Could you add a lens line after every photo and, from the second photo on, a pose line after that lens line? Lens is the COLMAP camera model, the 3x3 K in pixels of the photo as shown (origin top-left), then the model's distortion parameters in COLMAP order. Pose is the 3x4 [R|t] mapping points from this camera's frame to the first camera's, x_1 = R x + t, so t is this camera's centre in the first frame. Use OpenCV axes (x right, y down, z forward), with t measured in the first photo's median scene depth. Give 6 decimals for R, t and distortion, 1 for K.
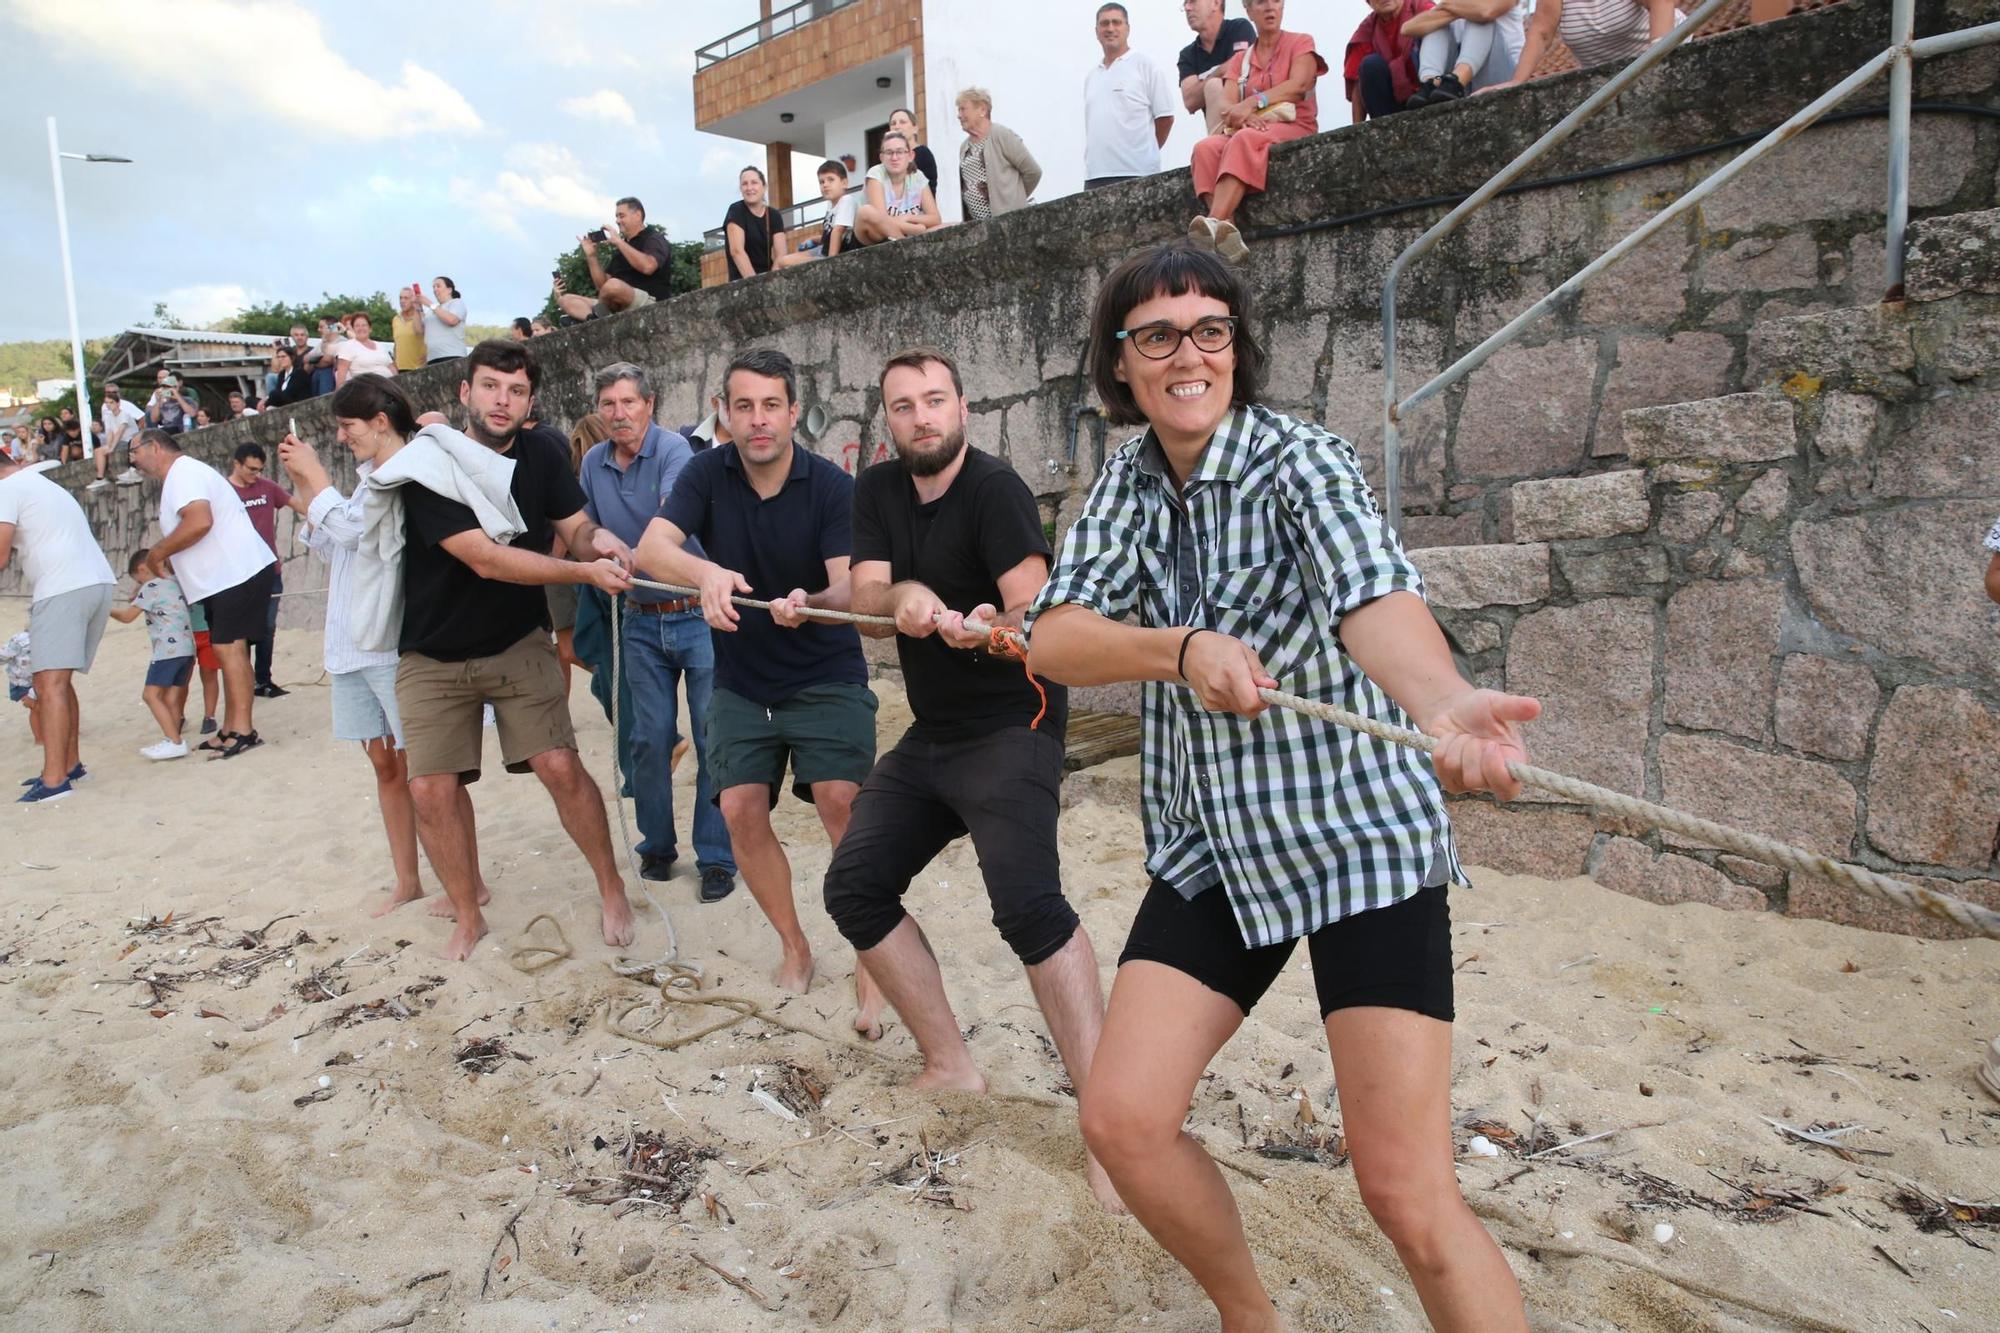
lens RADIAL K [[1357.2, 0, 991.5], [0, 1357.2, 668.2], [0, 0, 1]] dist [-0.109718, 0.085150]
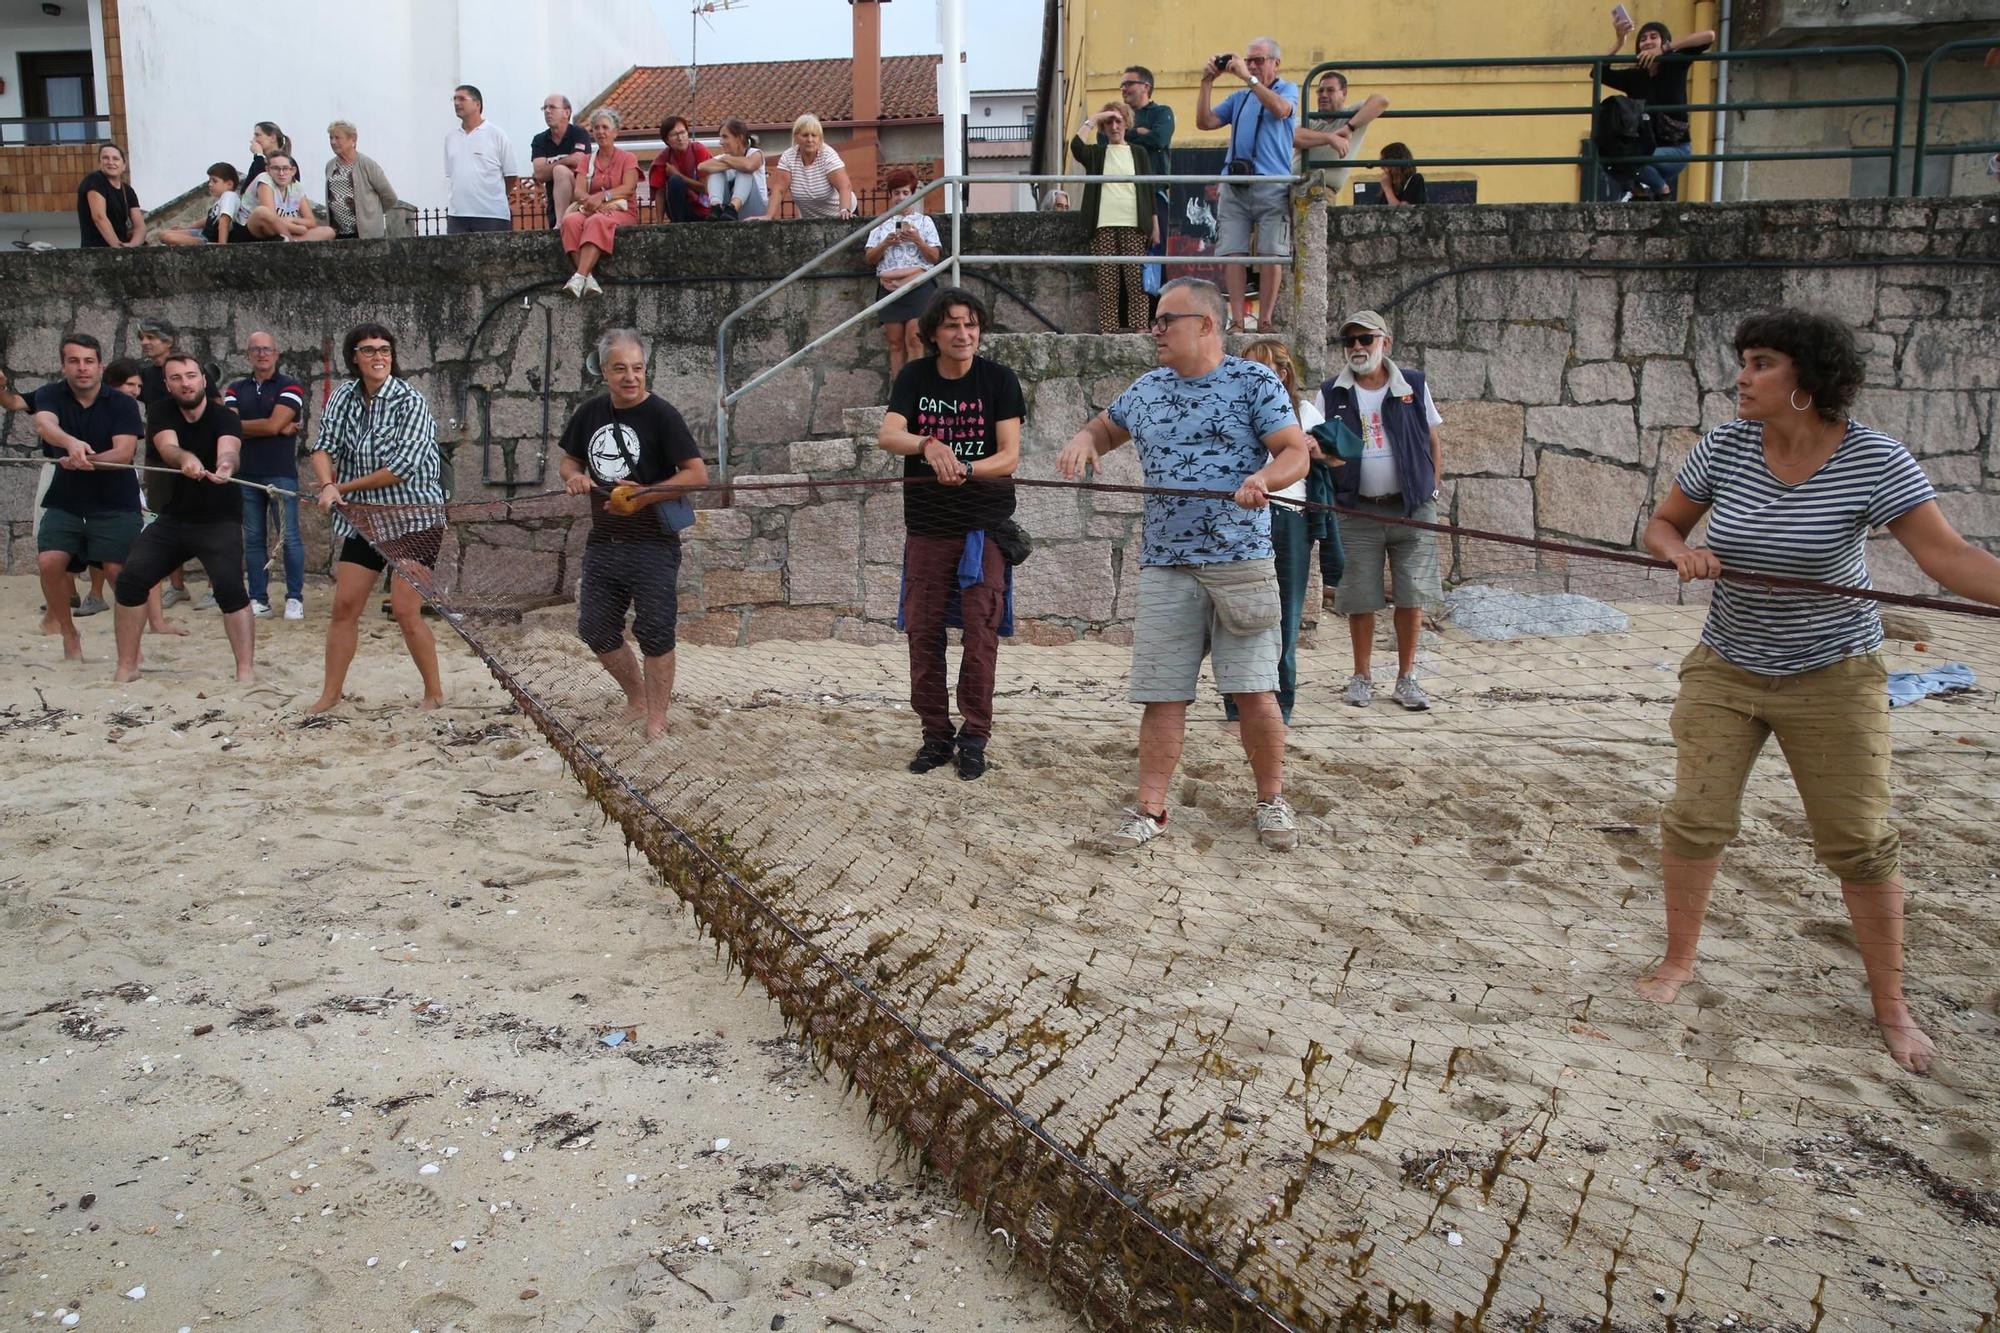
lens RADIAL K [[1365.4, 0, 990.5], [0, 1365.4, 668.7], [0, 0, 1]] dist [-0.110914, 0.090345]
pose [[0.808469, -0.032982, 0.587613, -0.446050], [0.028577, 0.999451, 0.016779, 0.135244], [-0.587844, 0.003227, 0.808968, -0.630686]]
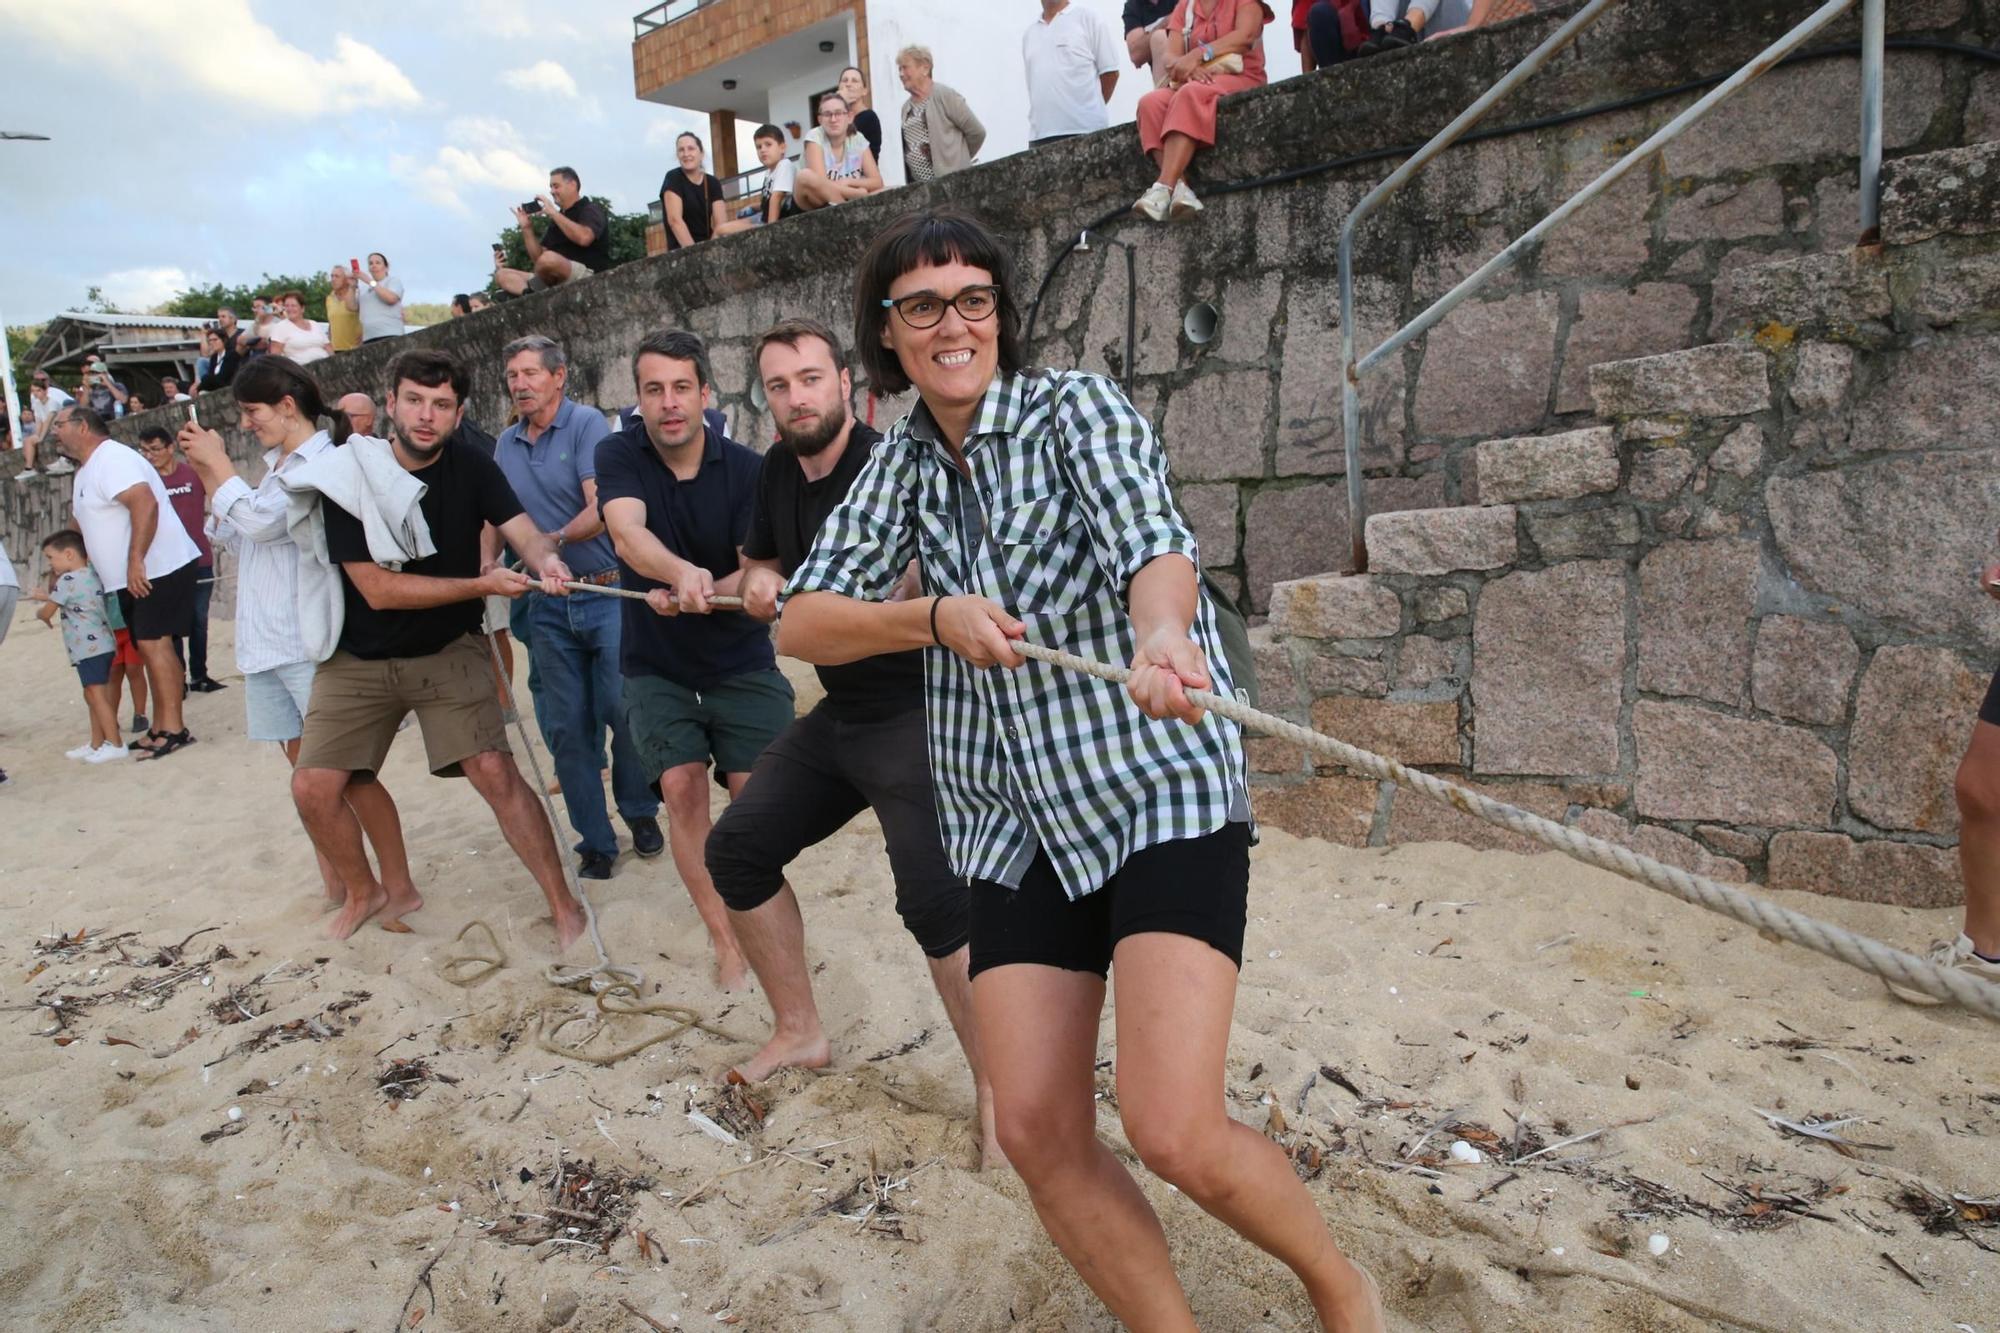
lens RADIAL K [[1353.1, 0, 991.4], [0, 1353.1, 666.7], [0, 0, 1]] dist [-0.110992, 0.084630]
pose [[0.999299, -0.026349, 0.026584, 0.009446], [0.025737, 0.999401, 0.023126, -0.007256], [-0.027178, -0.022426, 0.999379, 0.039075]]
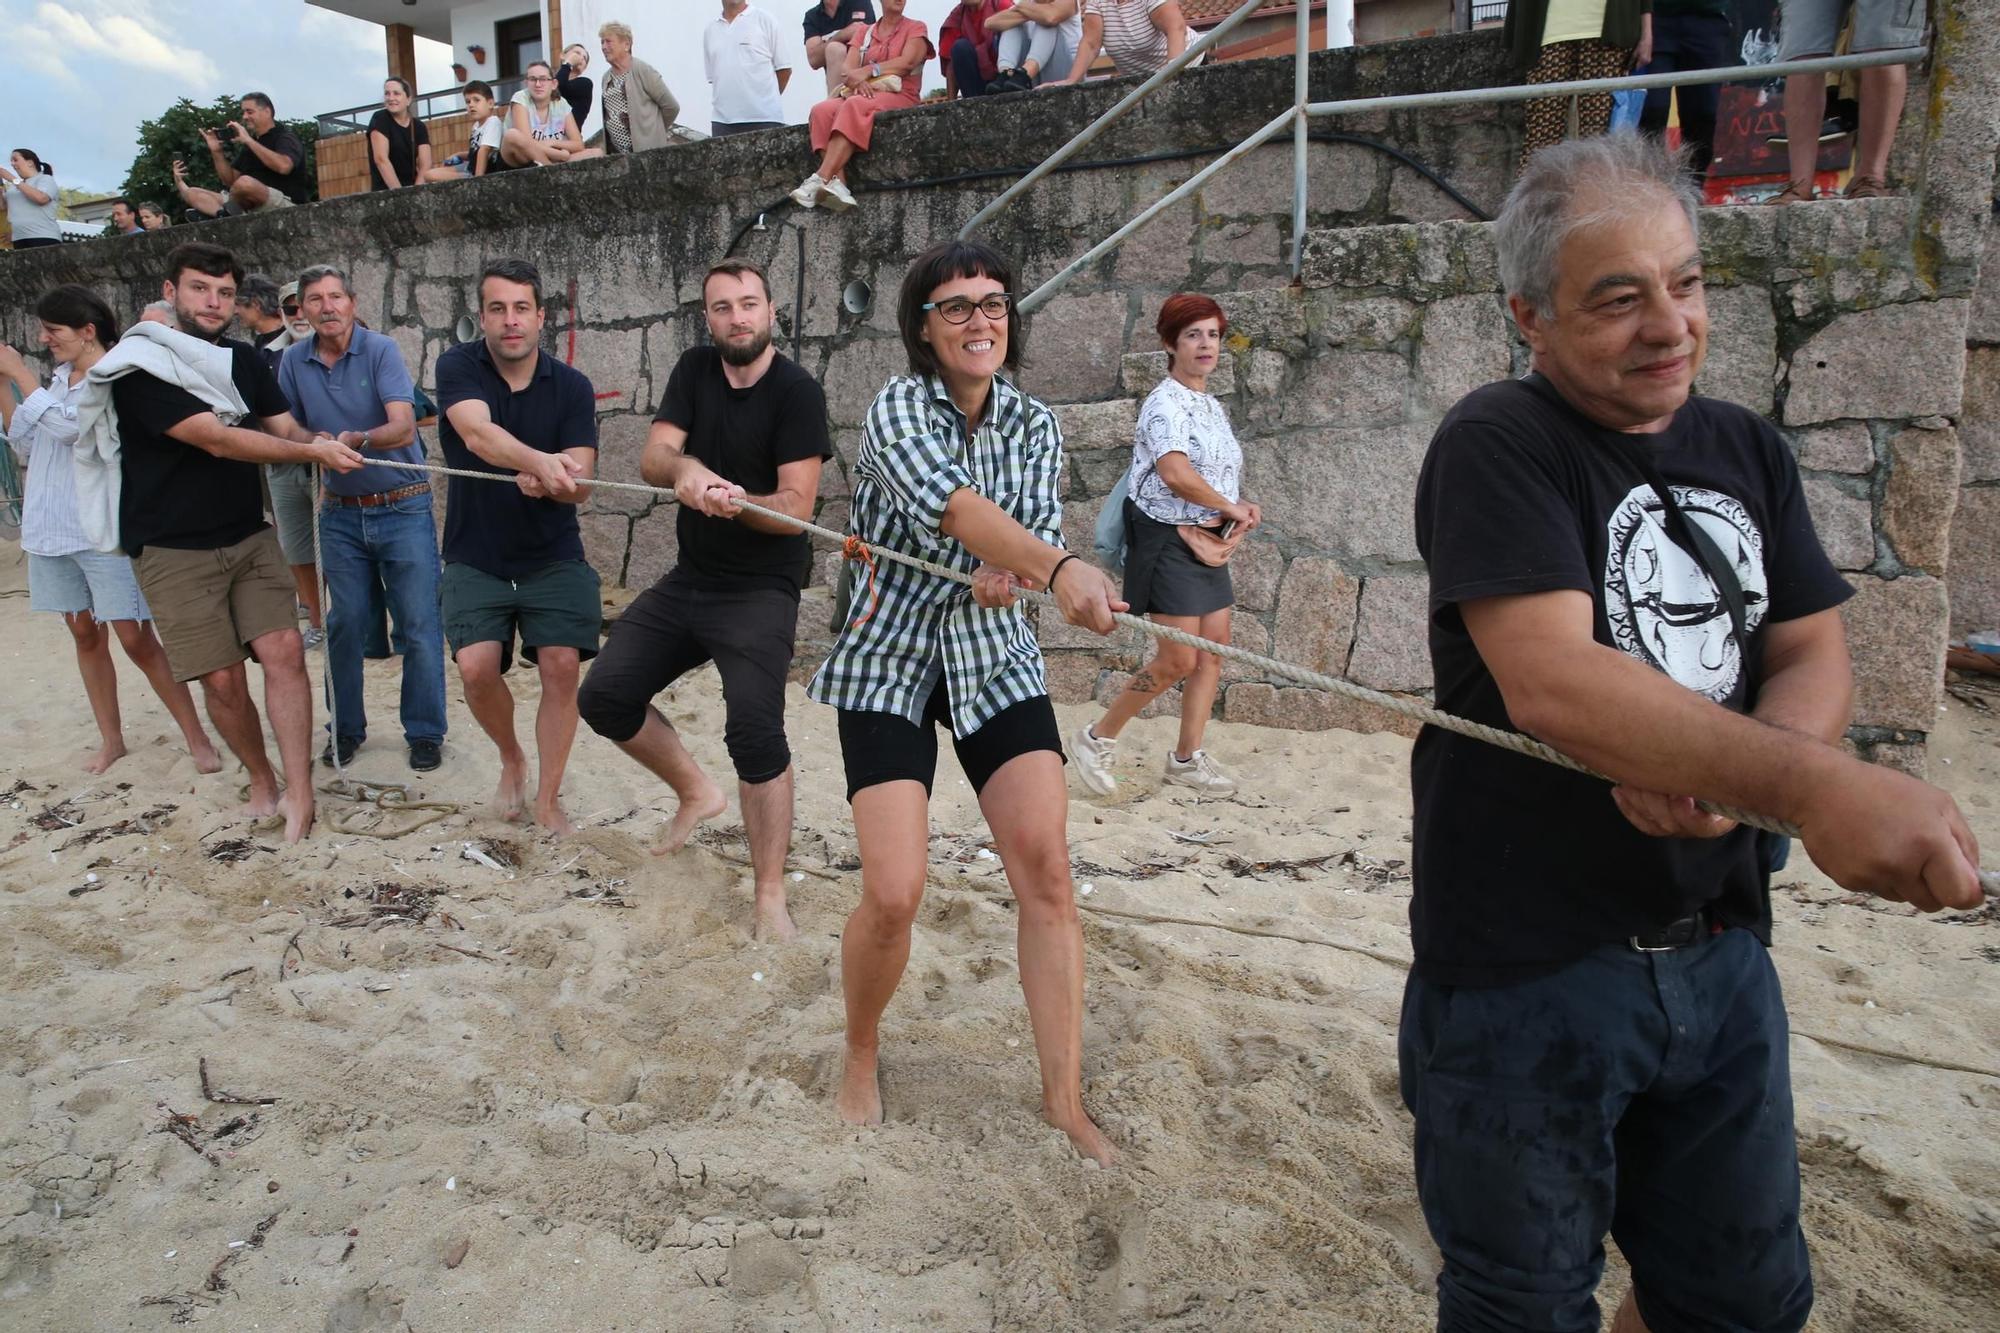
lens RADIAL K [[1365.4, 0, 990.5], [0, 1365.4, 668.7], [0, 0, 1]] dist [-0.110914, 0.090345]
pose [[0.966347, -0.017484, 0.256648, -0.007637], [0.000832, 0.997895, 0.064850, 0.025893], [-0.257241, -0.062454, 0.964327, -0.238067]]
